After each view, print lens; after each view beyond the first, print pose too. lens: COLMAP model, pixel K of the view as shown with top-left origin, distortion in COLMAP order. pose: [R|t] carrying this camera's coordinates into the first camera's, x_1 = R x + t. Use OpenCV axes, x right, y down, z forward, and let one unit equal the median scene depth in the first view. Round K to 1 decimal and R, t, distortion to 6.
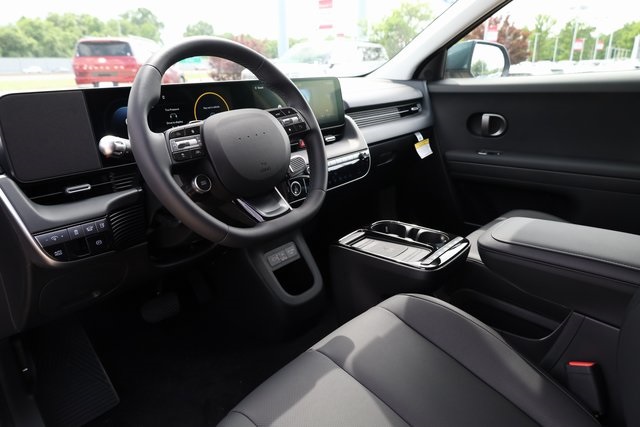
lens RADIAL K [[457.3, 0, 336.9], [0, 457.3, 222.2], [0, 0, 1]] dist [-0.011391, 0.008820]
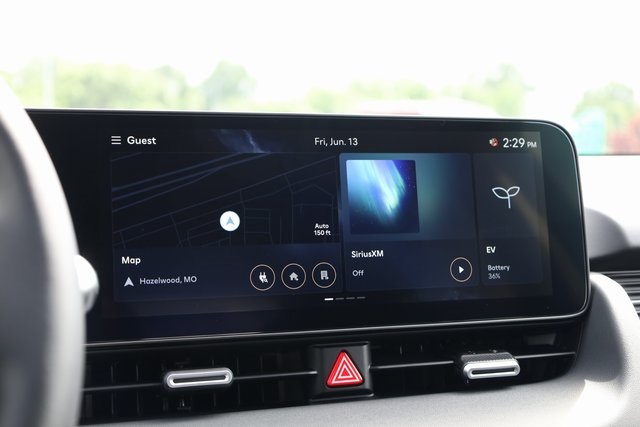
lens RADIAL K [[907.5, 0, 320.5], [0, 907.5, 216.2], [0, 0, 1]] dist [0.048806, 0.000000]
pose [[0.818620, 0.040236, -0.572925, 0.135300], [-0.197343, 0.956513, -0.214797, -0.105807], [0.539368, 0.288900, 0.790961, 0.426125]]
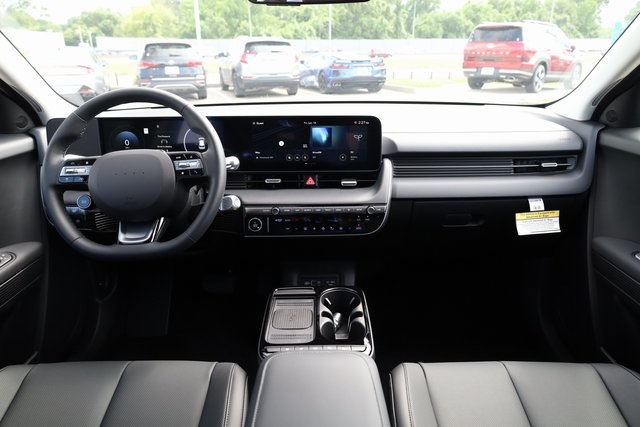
lens RADIAL K [[457.3, 0, 305.7], [0, 457.3, 216.3], [0, 0, 1]] dist [-0.011391, 0.008820]
pose [[0.612439, 0.284026, -0.737731, 0.473771], [-0.260158, 0.953657, 0.151183, -0.178364], [0.746482, 0.099336, 0.657949, 0.261420]]
